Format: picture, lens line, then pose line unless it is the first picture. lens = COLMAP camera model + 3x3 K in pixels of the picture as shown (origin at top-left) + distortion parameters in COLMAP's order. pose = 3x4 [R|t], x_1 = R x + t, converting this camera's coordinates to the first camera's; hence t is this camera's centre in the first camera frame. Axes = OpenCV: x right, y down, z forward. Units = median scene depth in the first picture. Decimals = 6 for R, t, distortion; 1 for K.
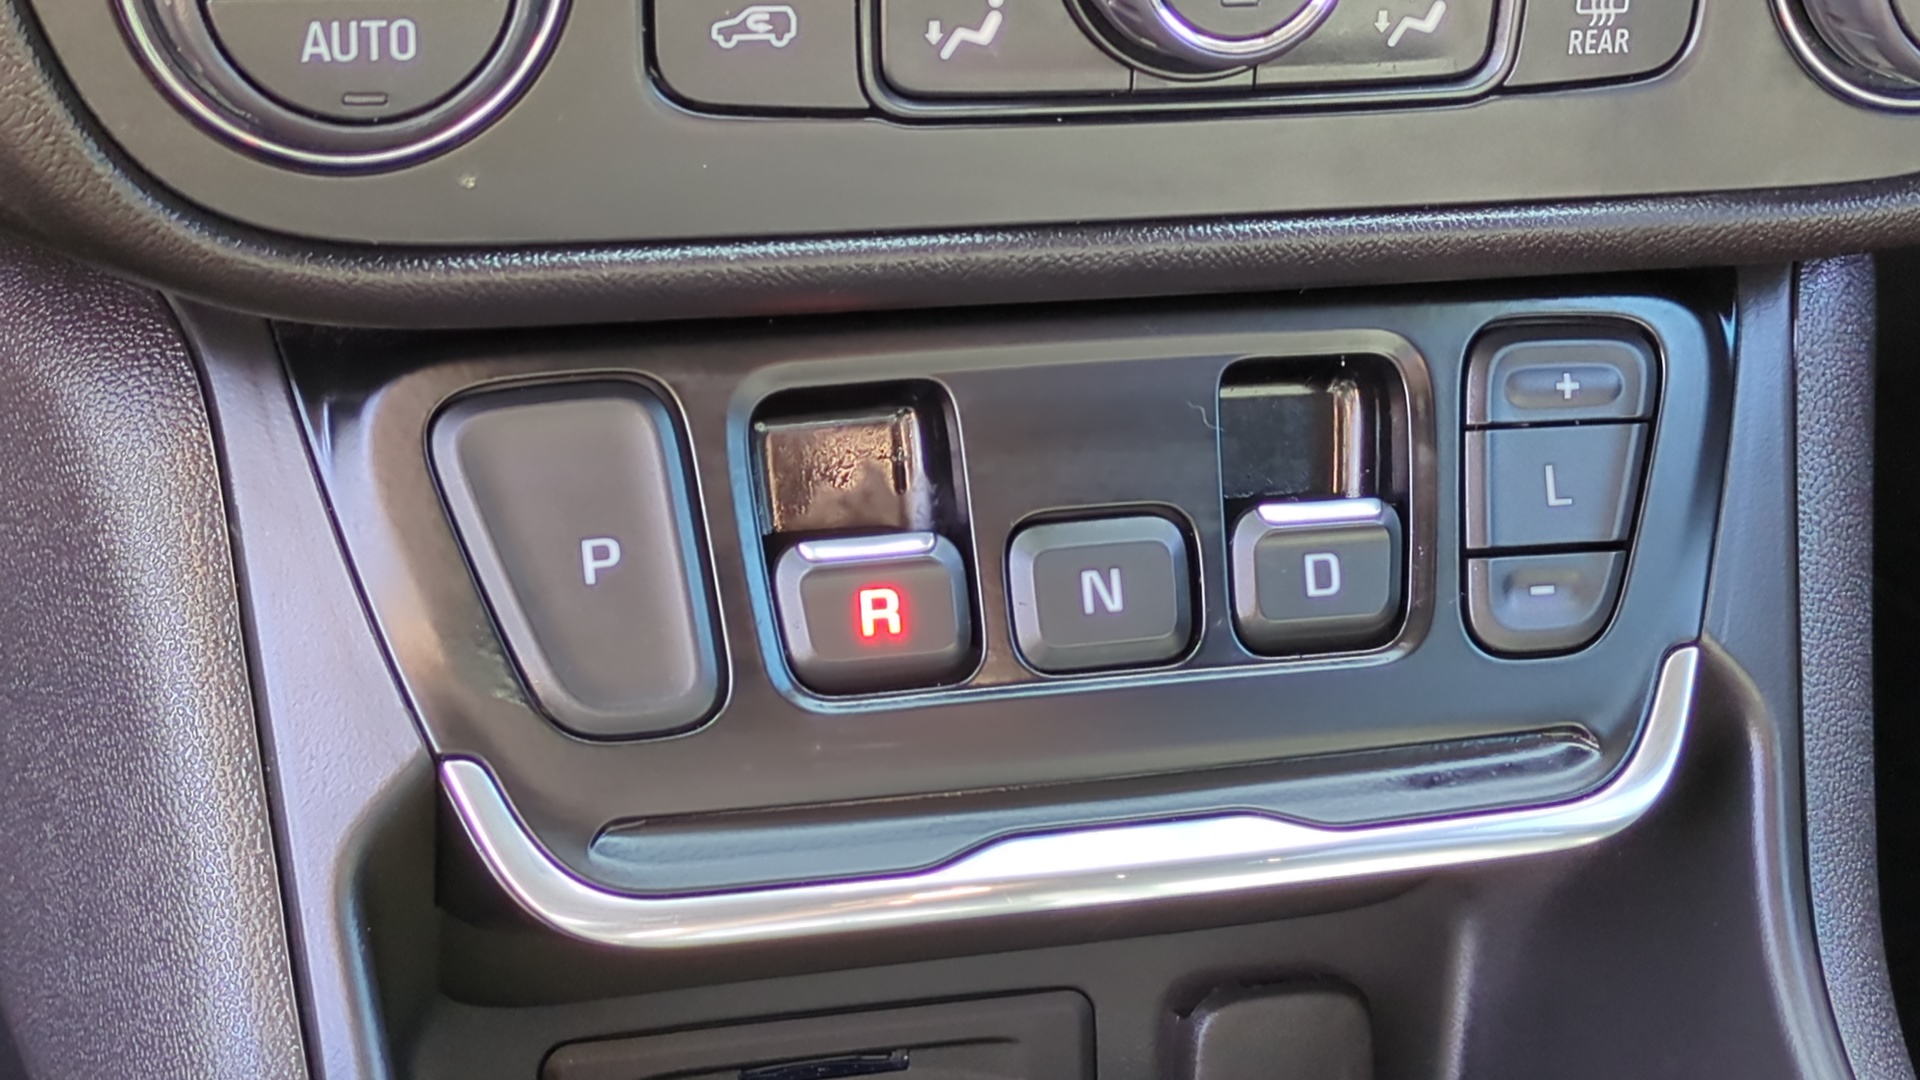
lens RADIAL K [[3248.0, 0, 955.4], [0, 3248.0, 541.9], [0, 0, 1]] dist [0.044591, 0.000000]
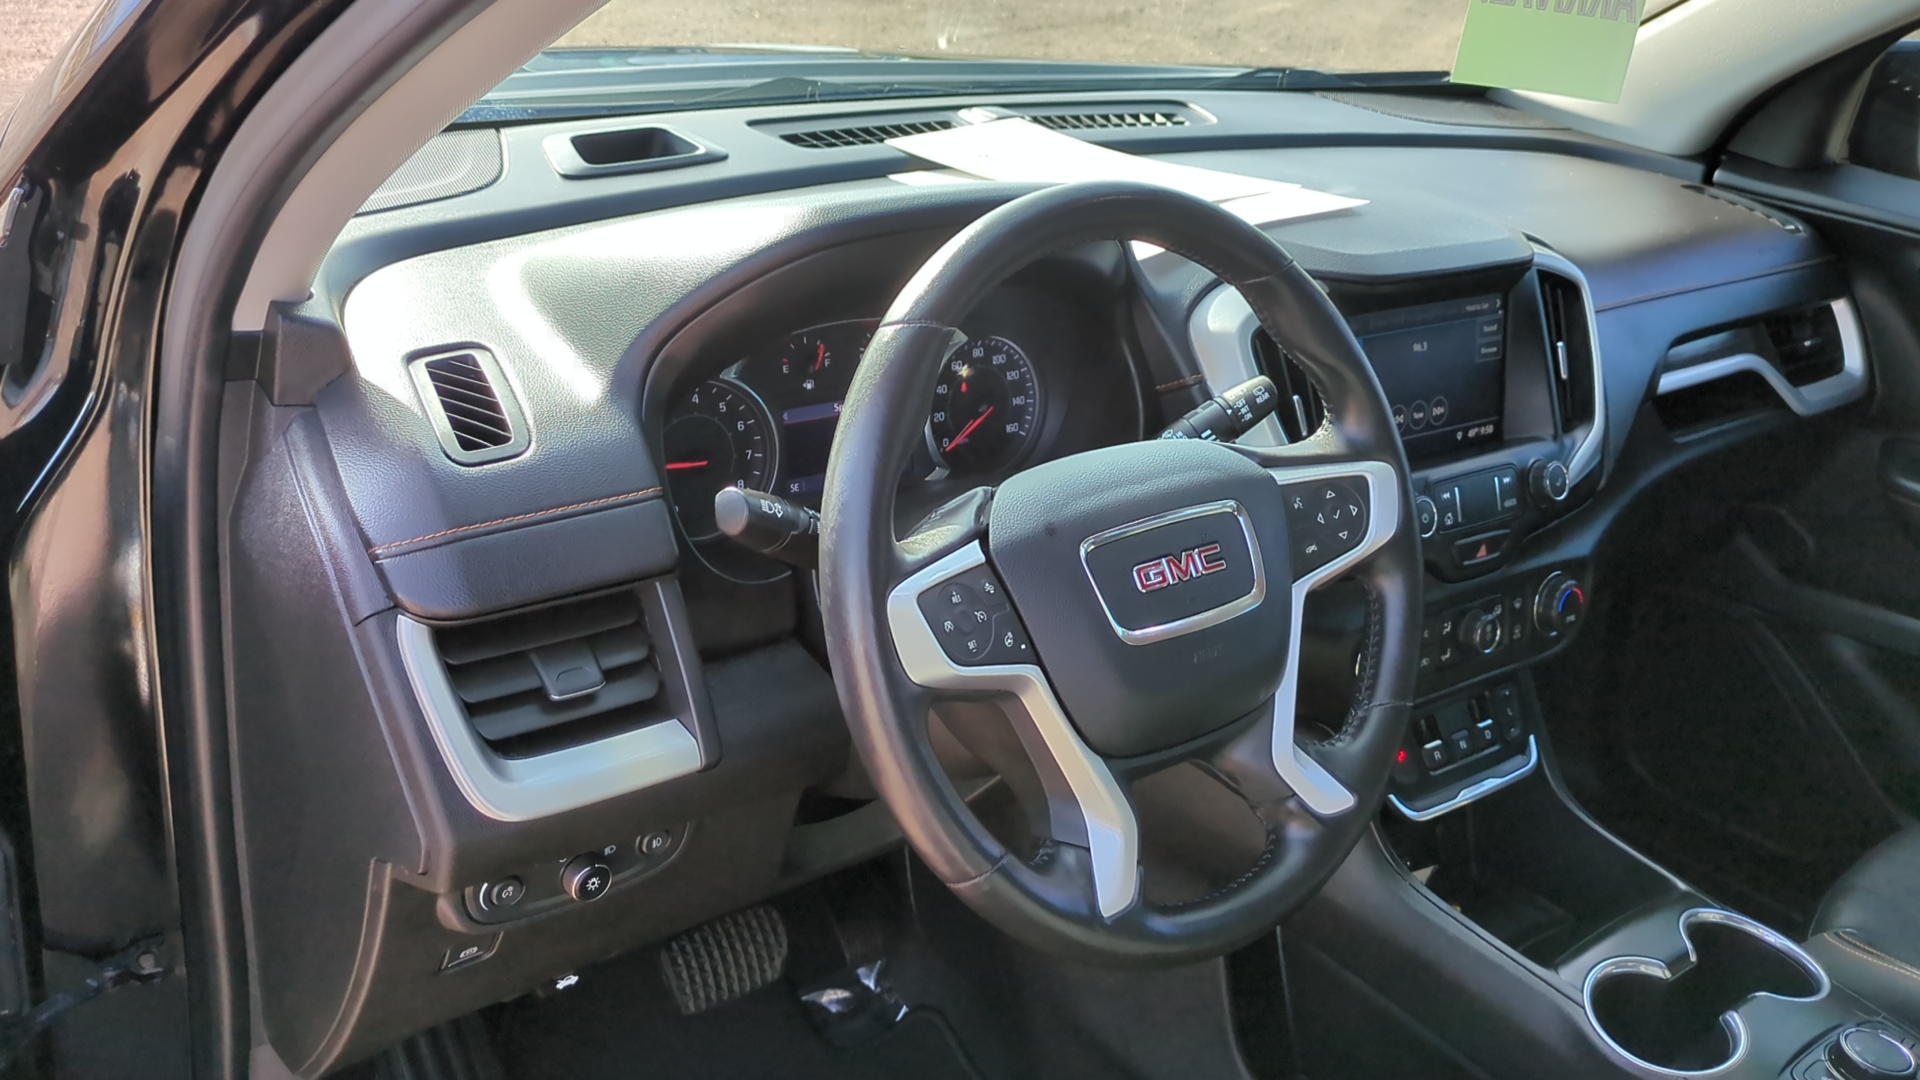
lens RADIAL K [[1655.6, 0, 971.6], [0, 1655.6, 540.5], [0, 0, 1]] dist [0.063253, -0.103914]
pose [[0.928508, -0.159875, 0.335132, -1.720069], [0.196608, 0.977336, -0.078478, -0.281659], [-0.314990, 0.138757, 0.938897, -1.564752]]
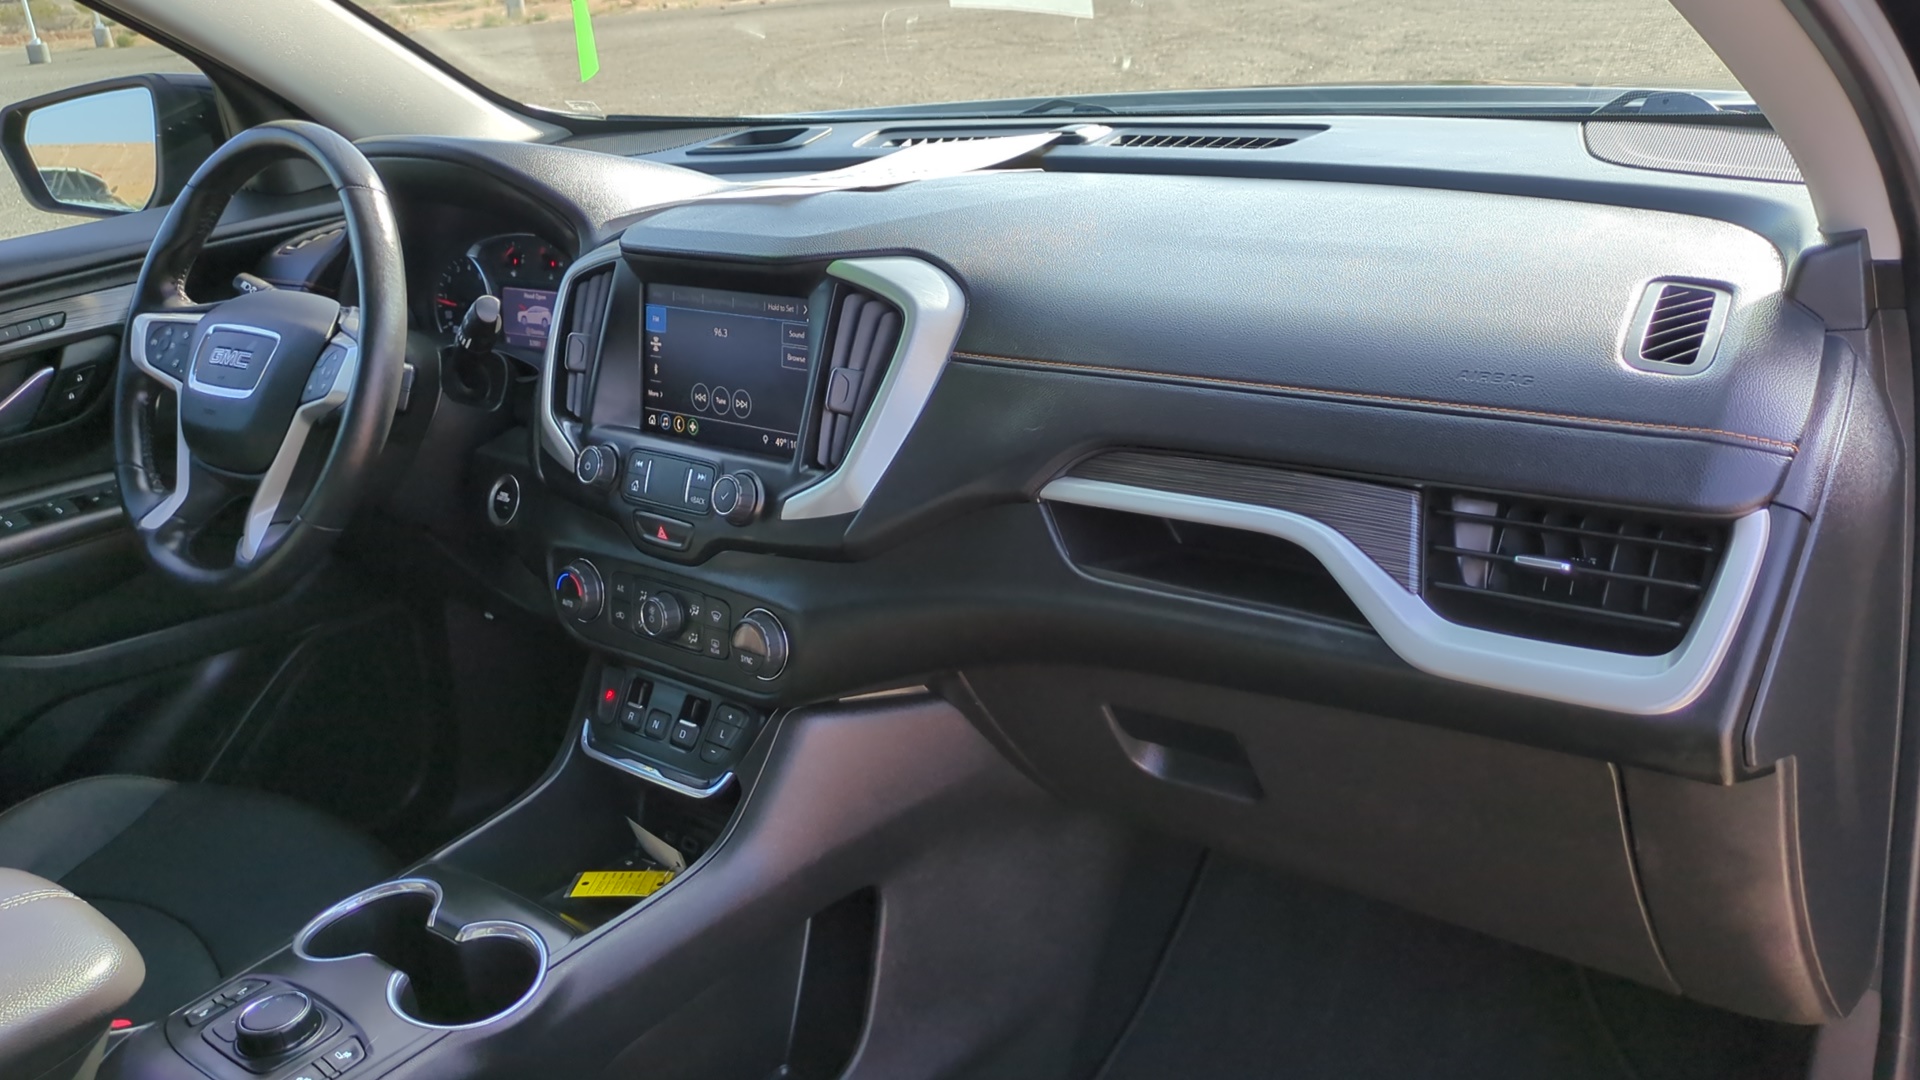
lens RADIAL K [[1655.6, 0, 957.4], [0, 1655.6, 532.5], [0, 0, 1]] dist [0.063253, -0.103914]
pose [[0.537113, 0.148036, -0.830419, 2.781933], [-0.326029, 0.944403, -0.042518, -0.363025], [0.777956, 0.293578, 0.555515, -0.327974]]
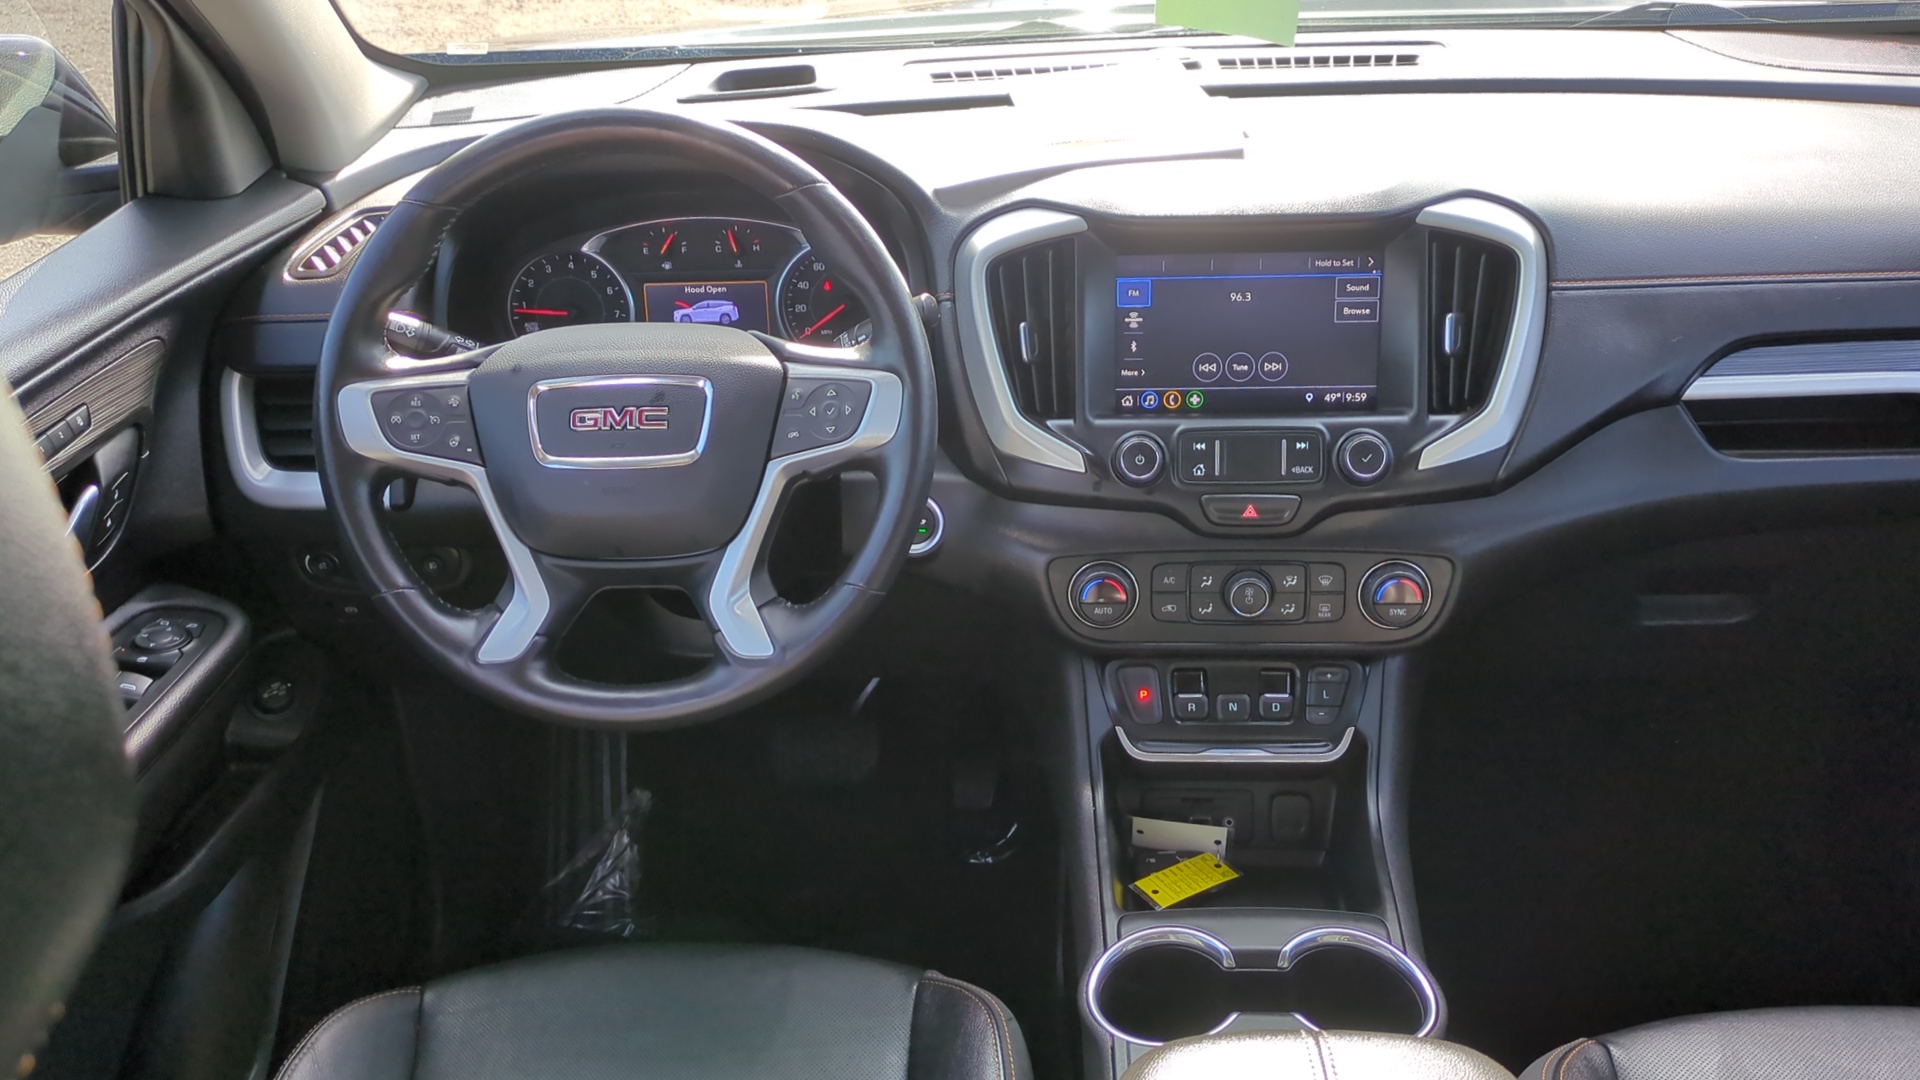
lens RADIAL K [[1655.6, 0, 959.7], [0, 1655.6, 550.6], [0, 0, 1]] dist [0.063253, -0.103914]
pose [[0.935907, 0.036492, -0.350351, 0.610998], [-0.071013, 0.993744, -0.086192, 0.028230], [0.345014, 0.105547, 0.932644, -1.911144]]
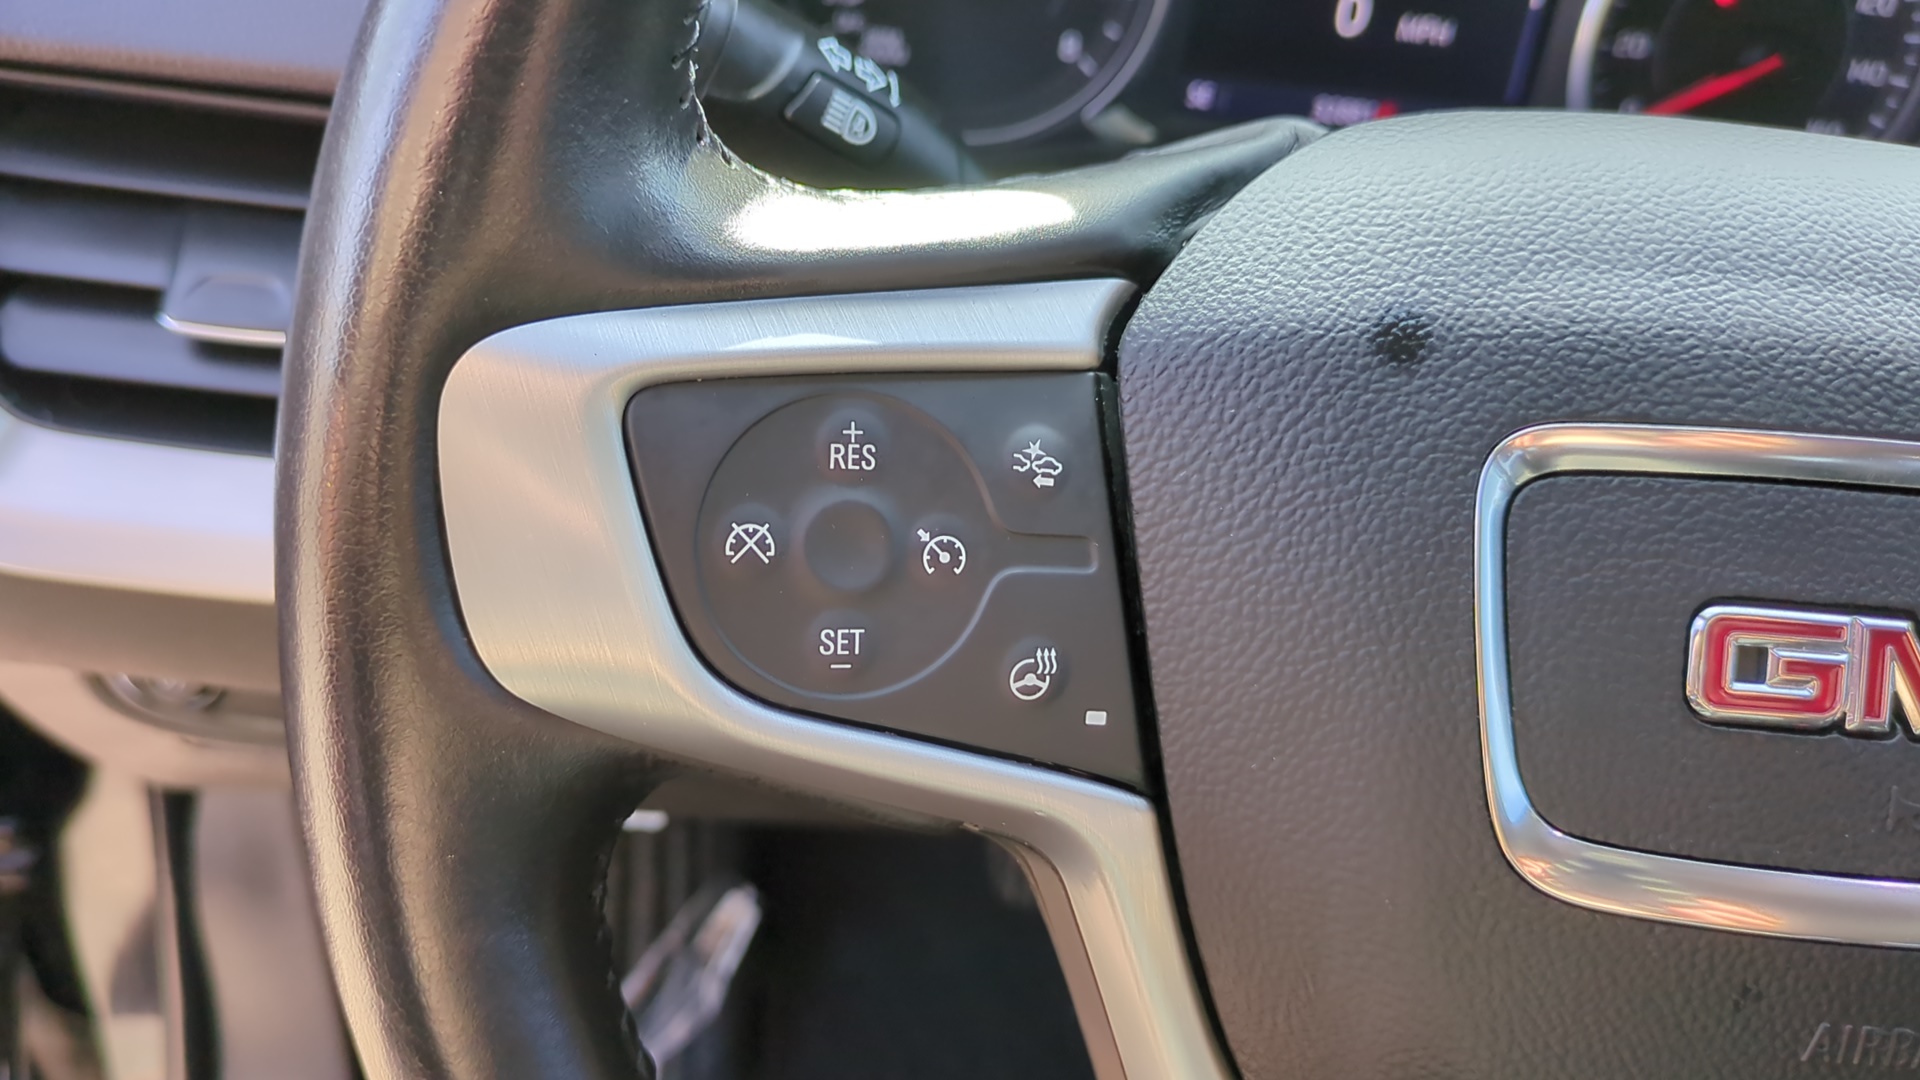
lens RADIAL K [[1655.6, 0, 981.1], [0, 1655.6, 539.4], [0, 0, 1]] dist [0.063253, -0.103914]
pose [[0.963996, 0.193859, -0.182020, -0.987292], [-0.180007, 0.979546, 0.089924, -0.394164], [0.195729, -0.053922, 0.979174, -0.255447]]
